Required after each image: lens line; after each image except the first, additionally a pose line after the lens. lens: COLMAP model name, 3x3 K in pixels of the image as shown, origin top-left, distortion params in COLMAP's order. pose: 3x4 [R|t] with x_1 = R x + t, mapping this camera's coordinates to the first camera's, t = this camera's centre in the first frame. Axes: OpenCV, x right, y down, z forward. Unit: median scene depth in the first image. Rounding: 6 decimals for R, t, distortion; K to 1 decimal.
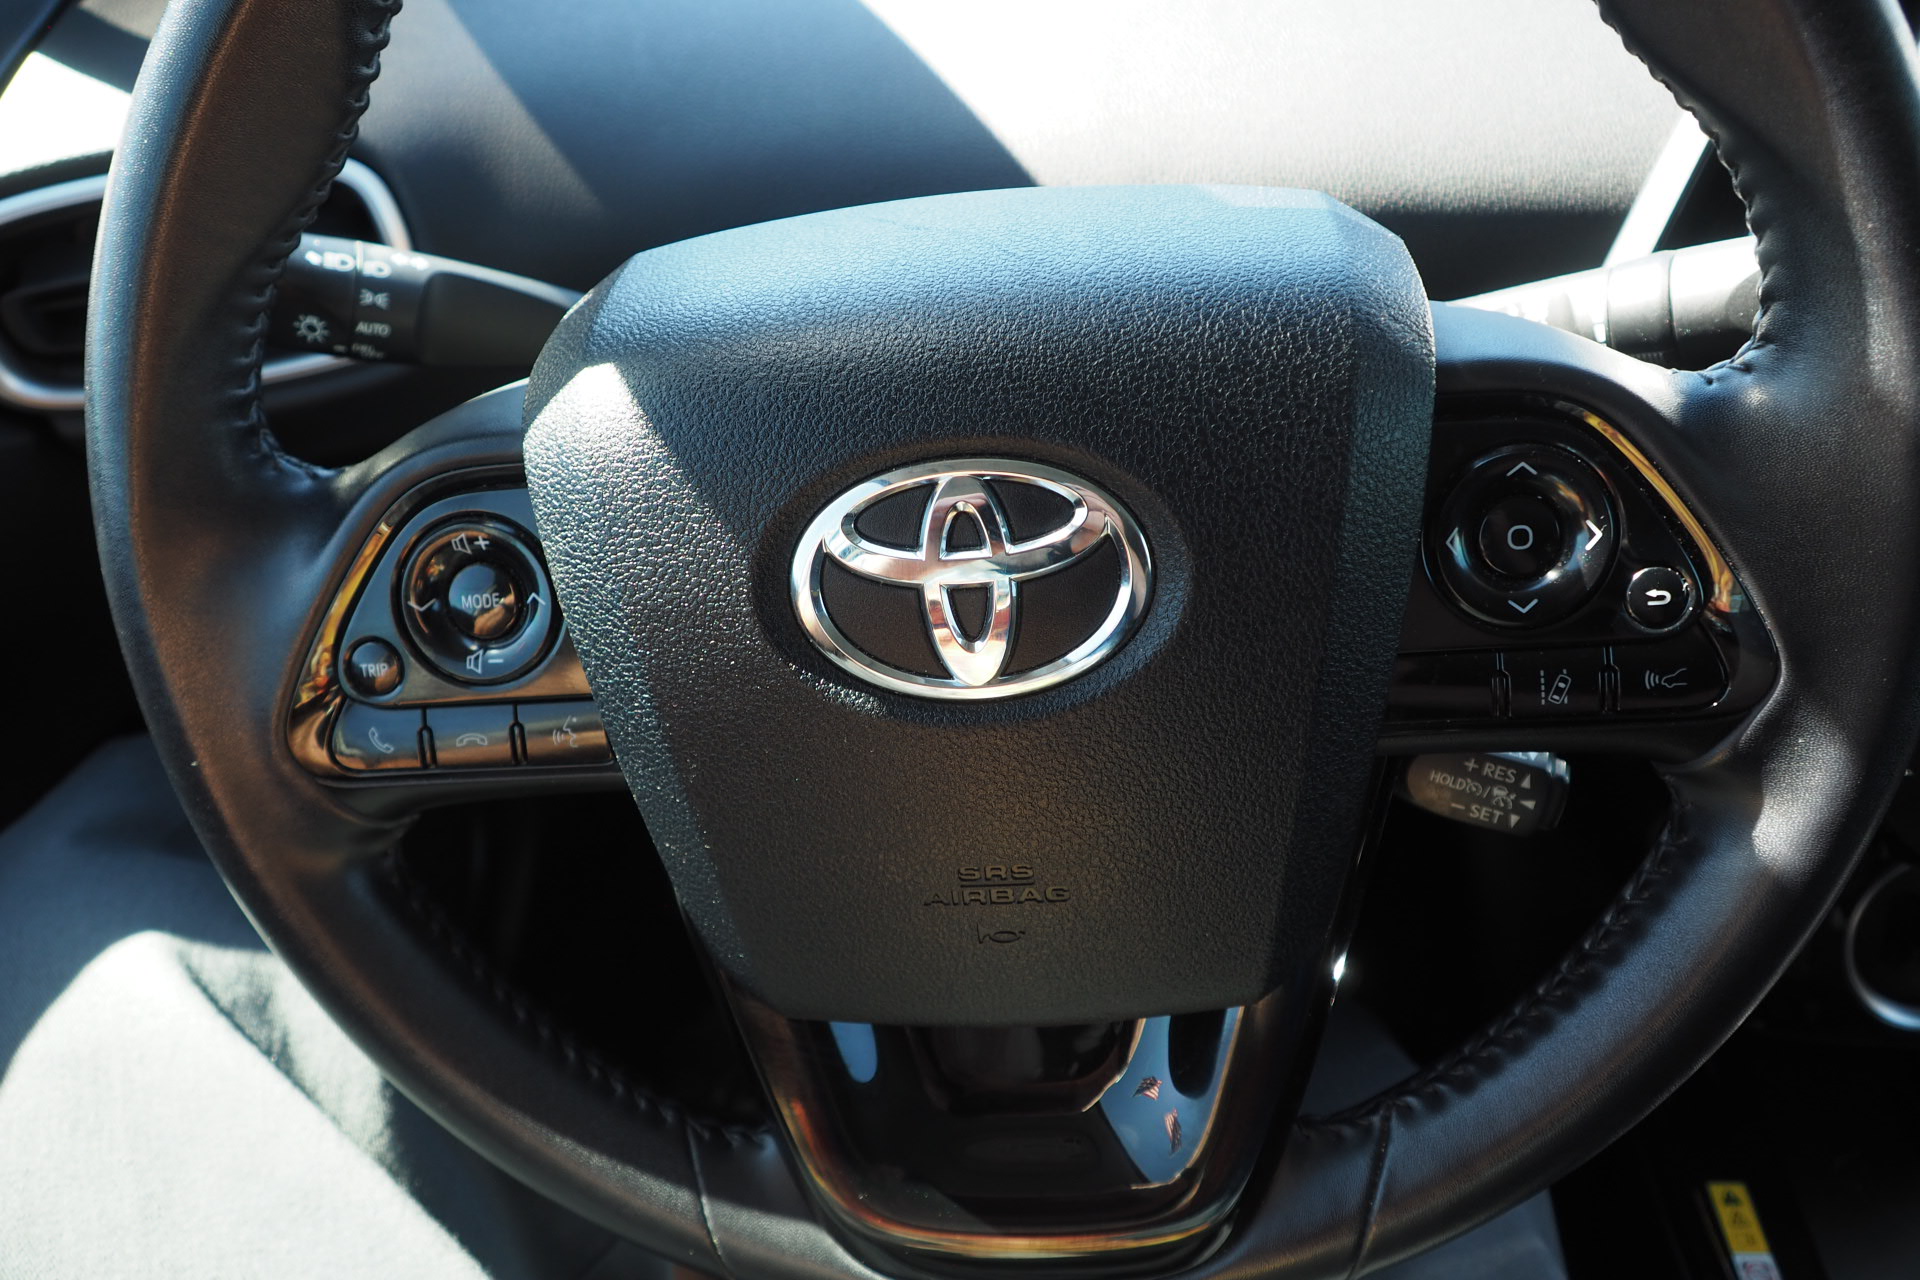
lens RADIAL K [[1351.4, 0, 954.7], [0, 1351.4, 642.1], [0, 0, 1]] dist [-0.021852, -0.000754]
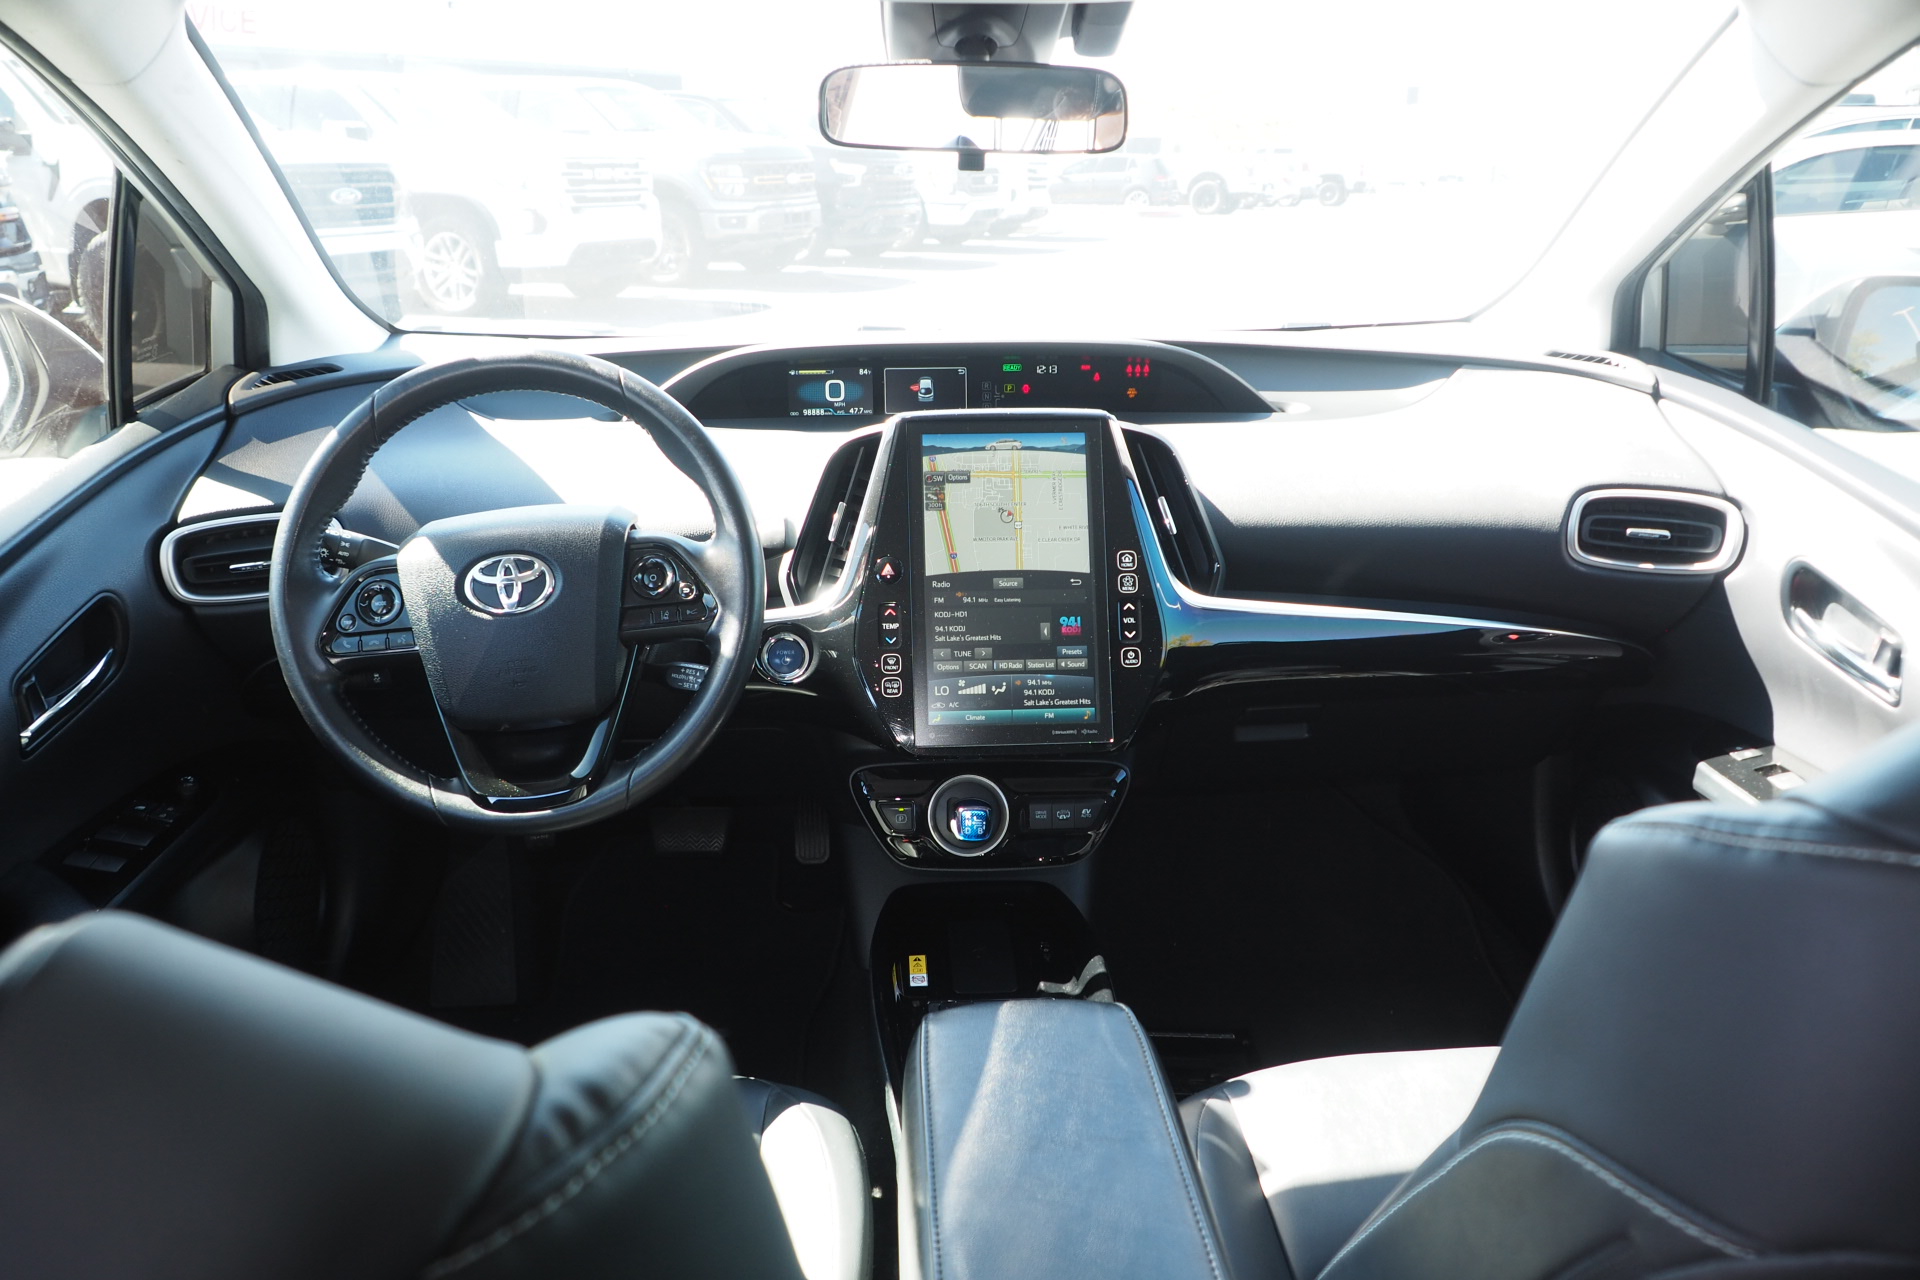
lens RADIAL K [[1350.0, 0, 957.2], [0, 1350.0, 684.5], [0, 0, 1]] dist [-0.034335, -0.001542]
pose [[0.991001, -0.004103, 0.133789, 0.753580], [0.045551, 0.950210, -0.308264, 1.455537], [-0.125863, 0.311584, 0.941846, -2.707888]]
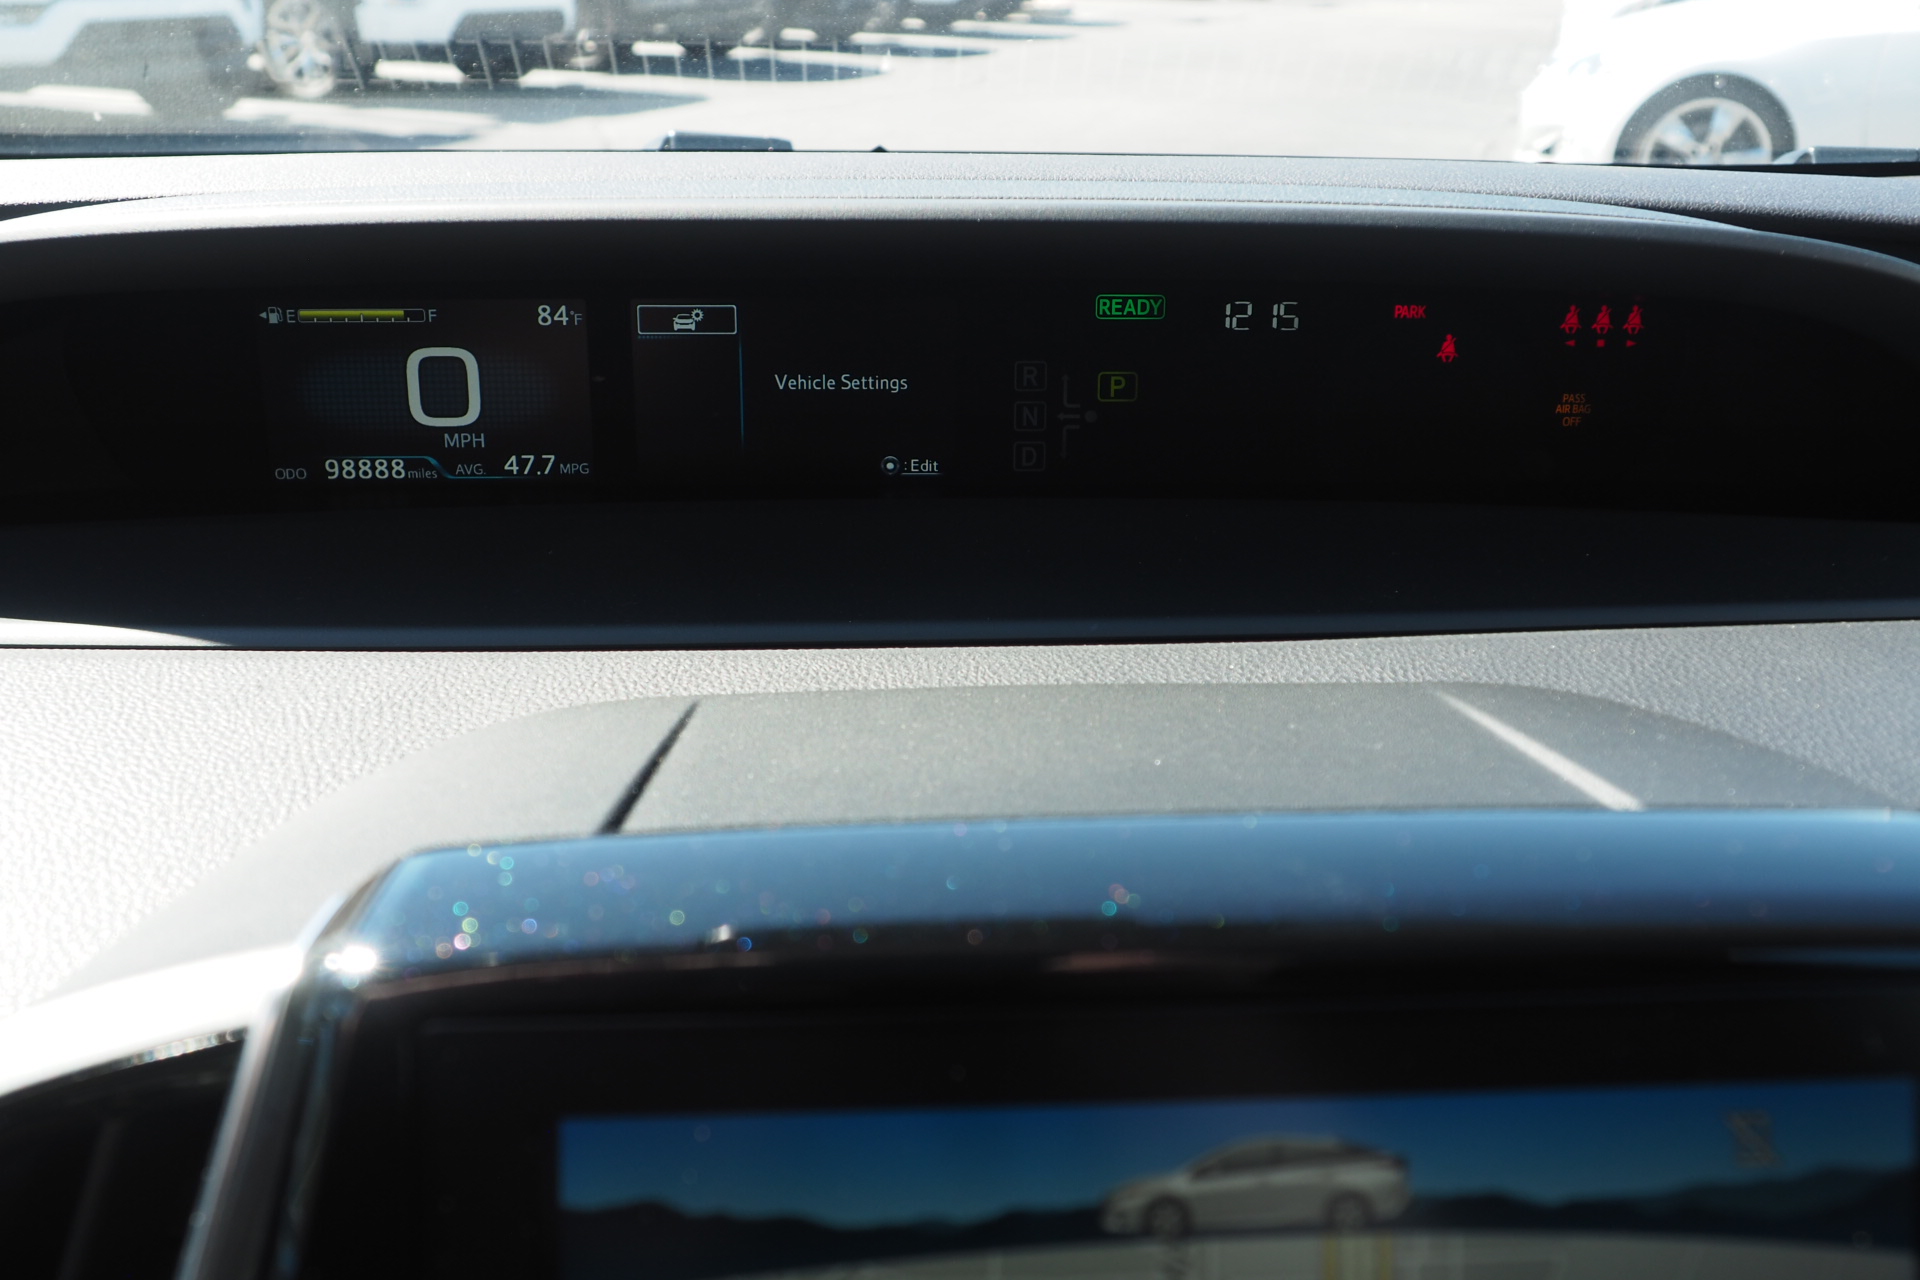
lens RADIAL K [[1457.6, 0, 939.4], [0, 1457.6, 640.7], [0, 0, 1]] dist [-0.014036, -0.003007]
pose [[0.990619, 0.003565, 0.136609, 1.330884], [0.028660, 0.972007, -0.233198, -0.858126], [-0.133616, 0.234925, 0.962786, 0.810948]]
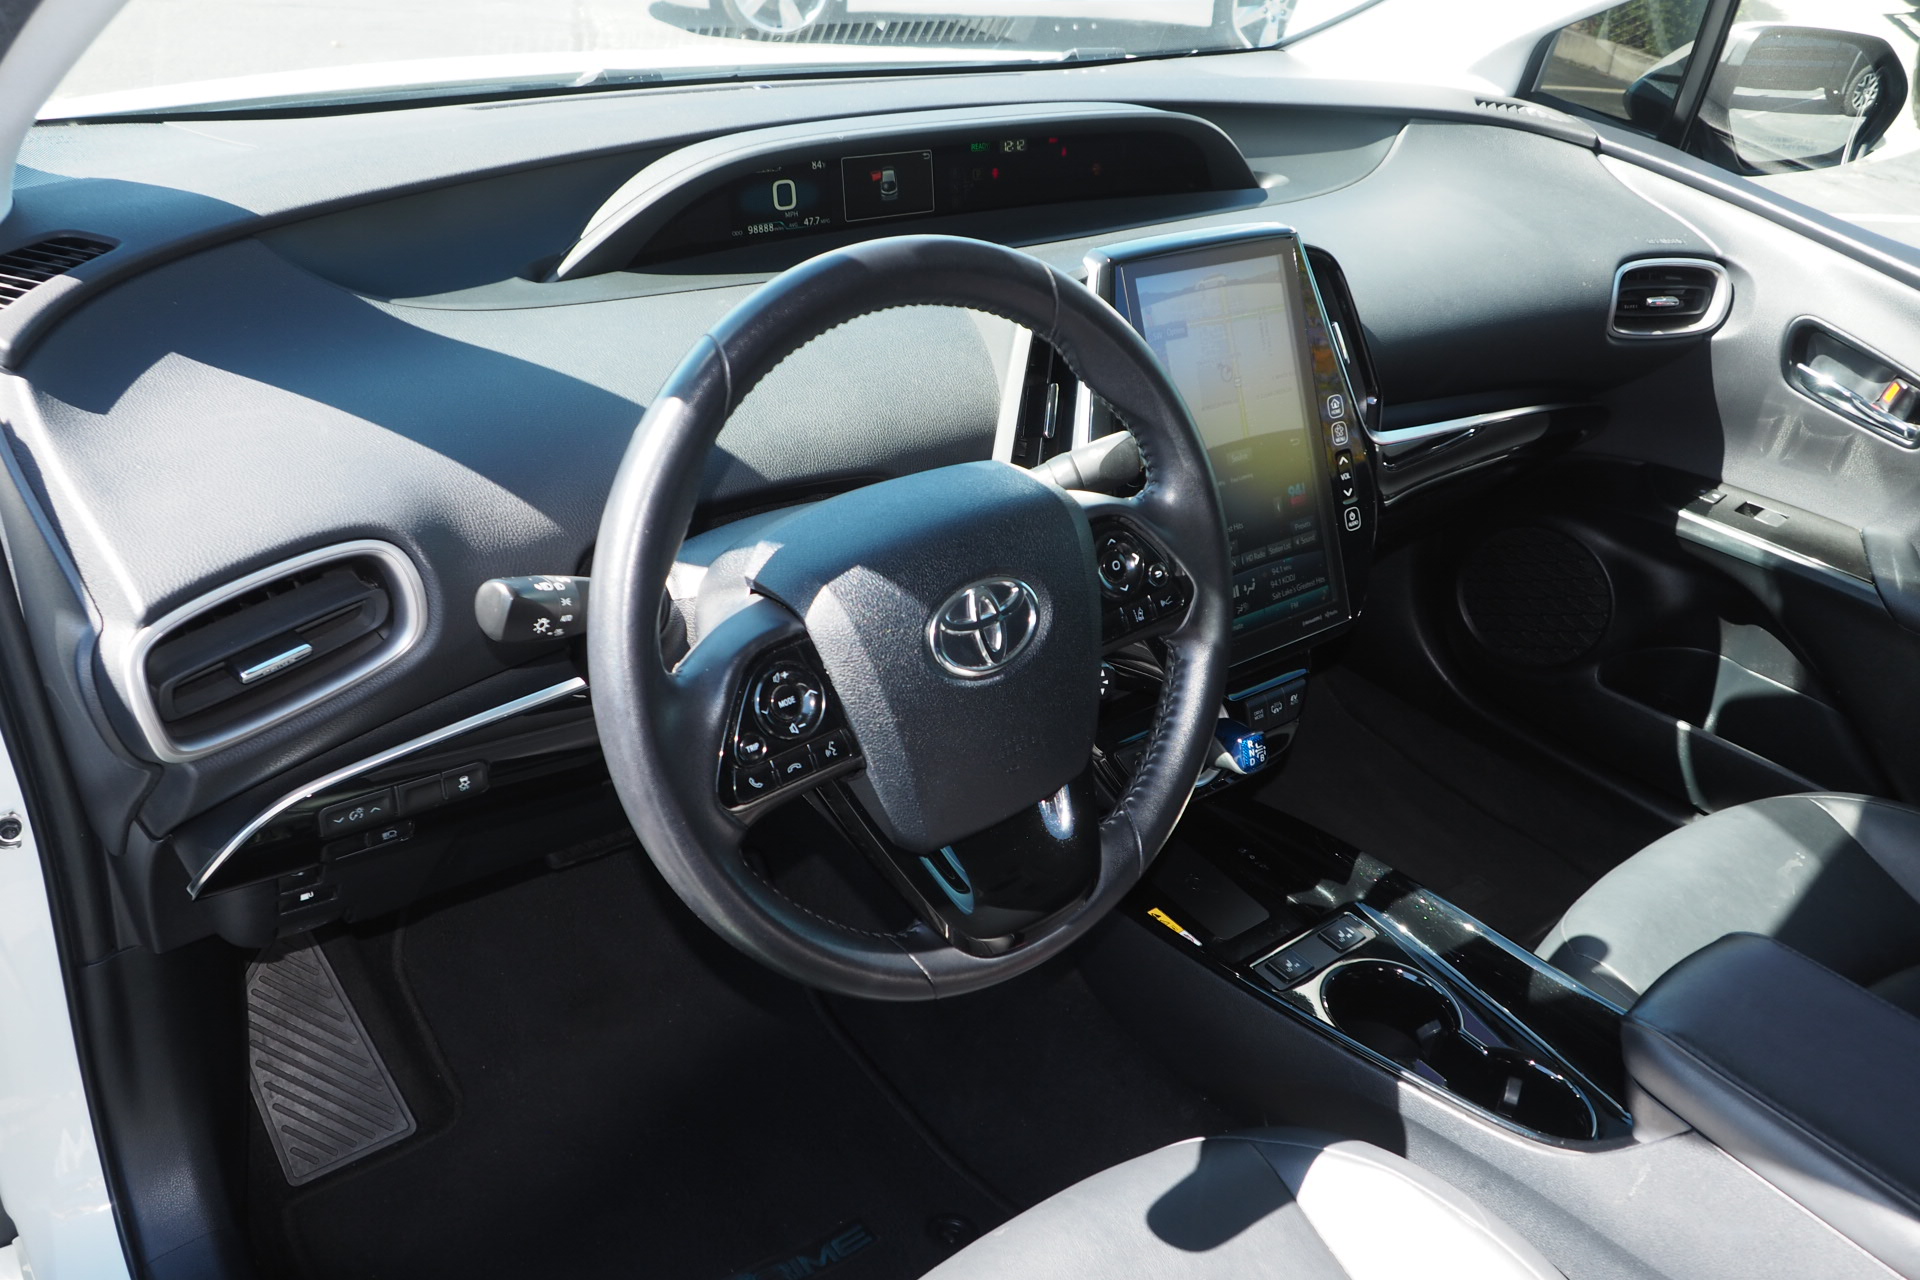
lens RADIAL K [[1475.8, 0, 959.8], [0, 1475.8, 668.4], [0, 0, 1]] dist [-0.018337, -0.002496]
pose [[0.740190, -0.258658, 0.620657, -1.717829], [0.335595, 0.941975, -0.007661, 0.036985], [-0.582662, 0.213960, 0.784045, -1.122066]]
